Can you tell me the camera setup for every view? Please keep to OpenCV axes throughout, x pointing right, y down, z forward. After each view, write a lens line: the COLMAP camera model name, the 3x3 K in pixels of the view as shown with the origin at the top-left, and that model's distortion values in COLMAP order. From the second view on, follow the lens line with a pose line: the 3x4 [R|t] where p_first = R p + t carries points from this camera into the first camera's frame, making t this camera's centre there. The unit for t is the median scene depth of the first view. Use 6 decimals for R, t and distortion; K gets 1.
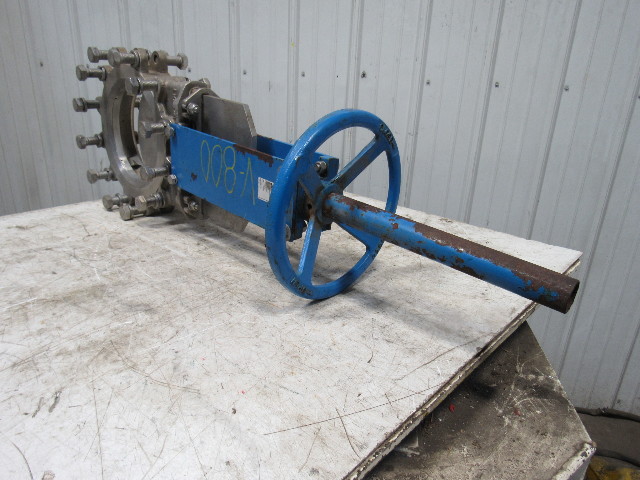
lens RADIAL K [[444.9, 0, 320.0], [0, 444.9, 240.0], [0, 0, 1]] dist [-0.002228, -0.003388]
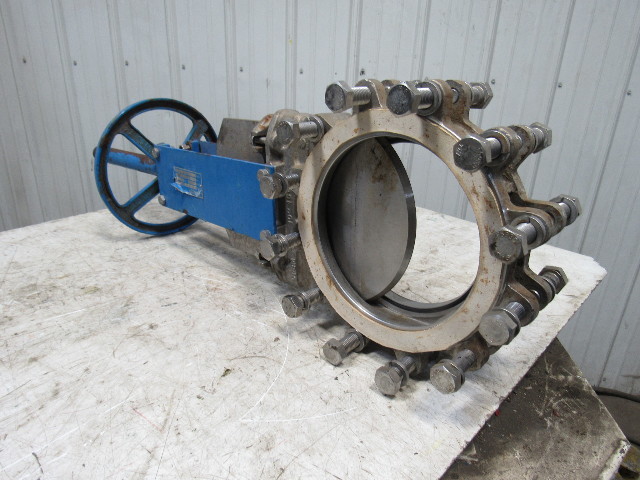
lens RADIAL K [[447.1, 0, 320.5], [0, 447.1, 237.9], [0, 0, 1]] dist [-0.001272, -0.001075]
pose [[0.997890, -0.028754, 0.058206, -0.175489], [0.026813, 0.999067, 0.033862, -0.090159], [-0.059125, -0.032230, 0.997730, -0.036770]]
